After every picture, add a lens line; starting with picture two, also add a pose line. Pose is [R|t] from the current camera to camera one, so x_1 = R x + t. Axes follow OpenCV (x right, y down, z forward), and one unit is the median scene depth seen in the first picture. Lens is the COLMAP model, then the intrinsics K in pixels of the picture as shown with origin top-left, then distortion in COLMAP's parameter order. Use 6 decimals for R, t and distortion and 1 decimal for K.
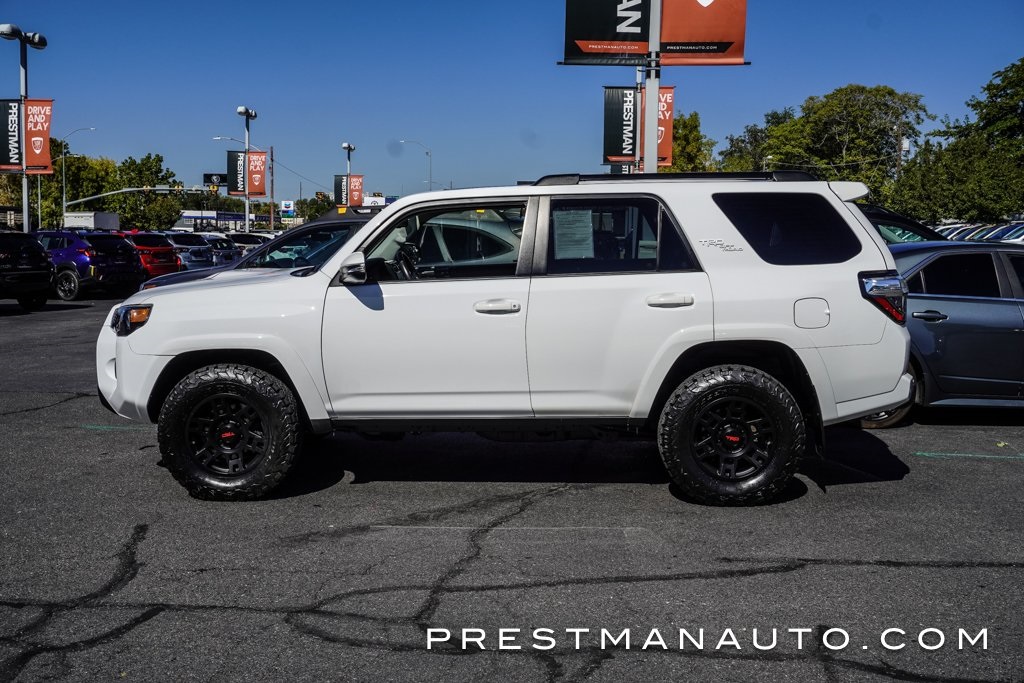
lens RADIAL K [[1114.4, 0, 512.0], [0, 1114.4, 341.5], [0, 0, 1]] dist [-0.017796, -0.022329]
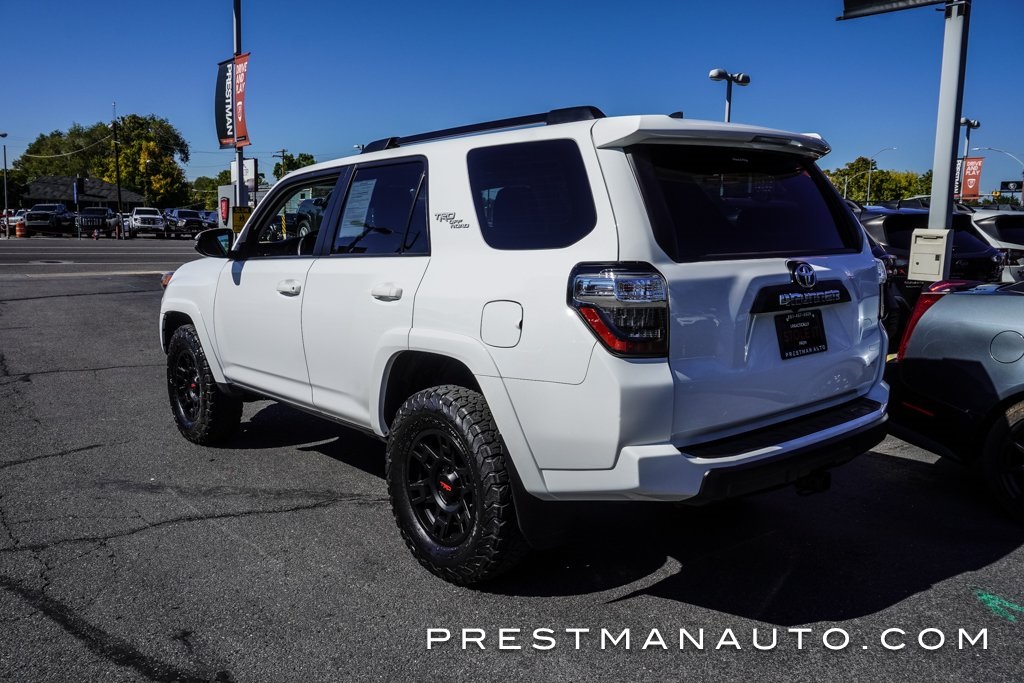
lens RADIAL K [[839.6, 0, 512.0], [0, 839.6, 341.5], [0, 0, 1]] dist [-0.016737, 0.001302]
pose [[0.672298, 0.099253, -0.733597, 0.367266], [-0.076093, 0.994987, 0.064884, -0.027233], [0.736360, 0.012200, 0.676480, 0.388410]]
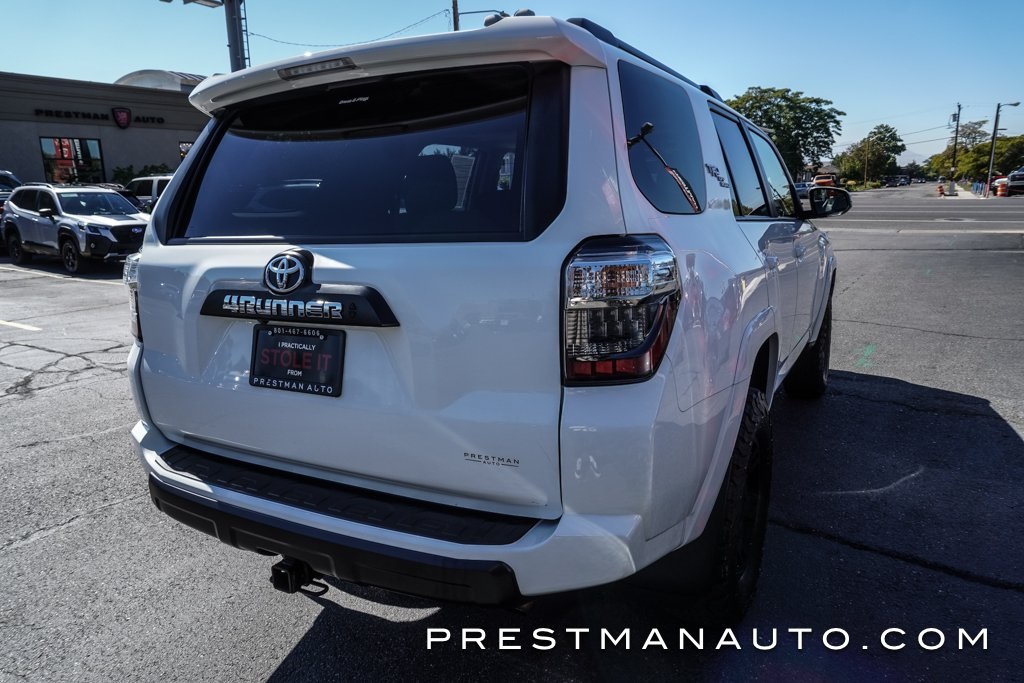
lens RADIAL K [[684.6, 0, 512.0], [0, 684.6, 341.5], [0, 0, 1]] dist [-0.046926, 0.036313]
pose [[-0.462794, 0.191211, -0.865598, 0.333787], [-0.064130, 0.966680, 0.247827, -0.067151], [0.884143, 0.170203, -0.435111, 0.789475]]
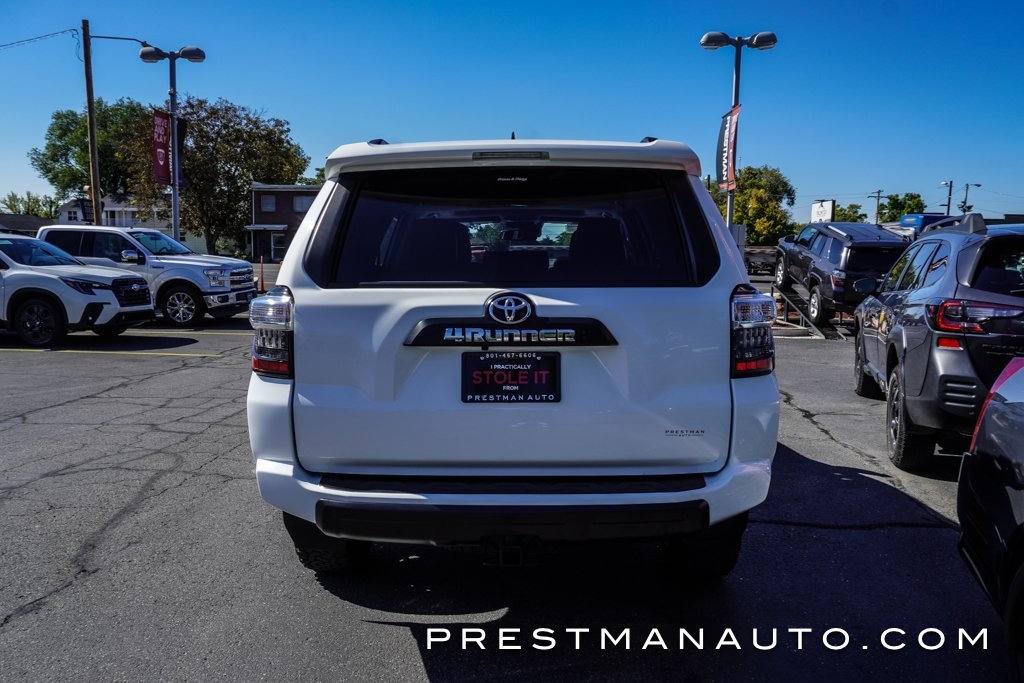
lens RADIAL K [[773.6, 0, 512.0], [0, 773.6, 341.5], [0, 0, 1]] dist [-0.030616, 0.000482]
pose [[0.001564, 0.100188, -0.994967, 0.452615], [-0.109734, 0.988977, 0.099413, -0.053133], [0.993960, 0.109026, 0.012541, 0.666991]]
